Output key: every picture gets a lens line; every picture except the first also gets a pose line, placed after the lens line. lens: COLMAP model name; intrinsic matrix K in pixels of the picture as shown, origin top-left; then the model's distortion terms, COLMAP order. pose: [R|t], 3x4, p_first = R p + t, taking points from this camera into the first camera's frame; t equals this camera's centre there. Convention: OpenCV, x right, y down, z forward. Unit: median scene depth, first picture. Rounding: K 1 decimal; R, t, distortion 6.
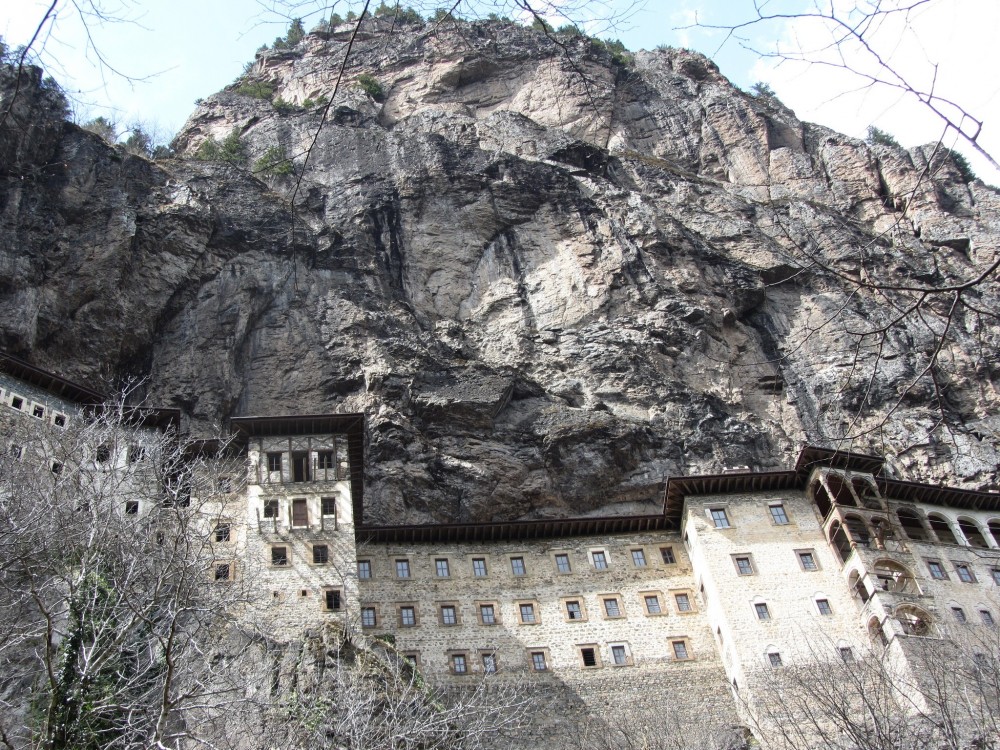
lens RADIAL K [[1416.5, 0, 522.1], [0, 1416.5, 374.8], [0, 0, 1]] dist [-0.158897, 0.009309]
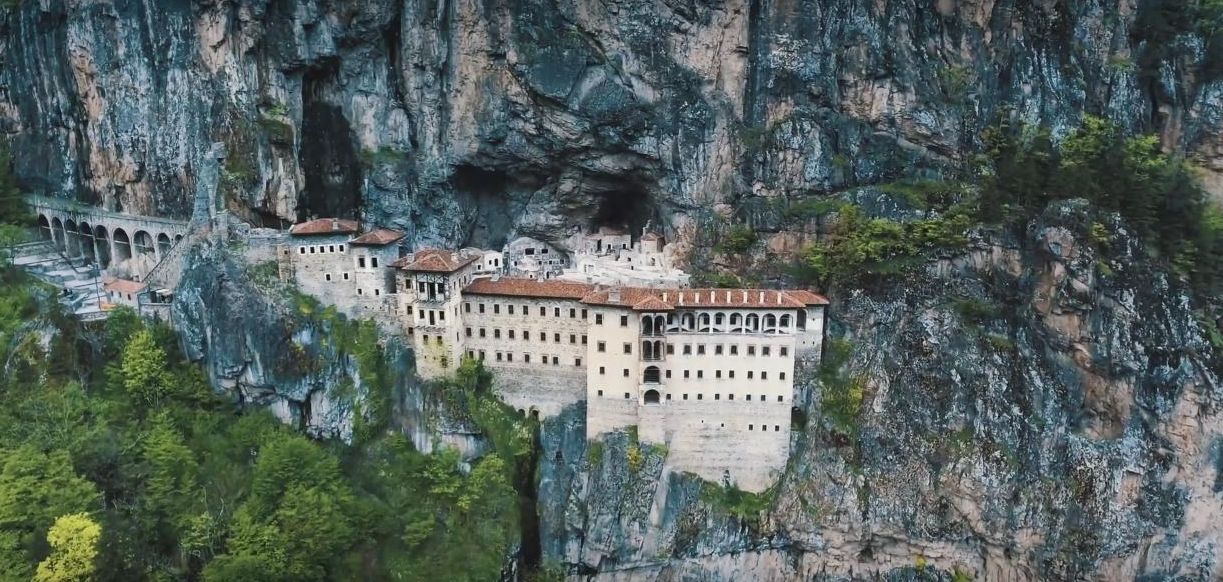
lens RADIAL K [[817.1, 0, 611.5], [0, 817.1, 291.0], [0, 0, 1]] dist [-0.012798, -0.001708]
pose [[0.948449, 0.208234, -0.238923, 0.361640], [0.142876, 0.391984, 0.908810, -0.884581], [0.282899, -0.896096, 0.342025, 0.427387]]
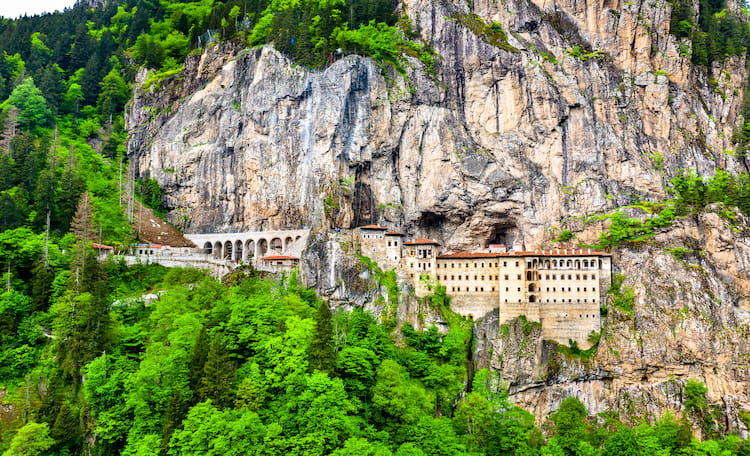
lens RADIAL K [[640.3, 0, 375.0], [0, 640.3, 228.0], [0, 0, 1]] dist [-0.027267, 0.012229]
pose [[0.937540, 0.114269, -0.328573, 0.335472], [0.167897, 0.678594, 0.715068, -1.305501], [0.304678, -0.725571, 0.617024, -0.371070]]
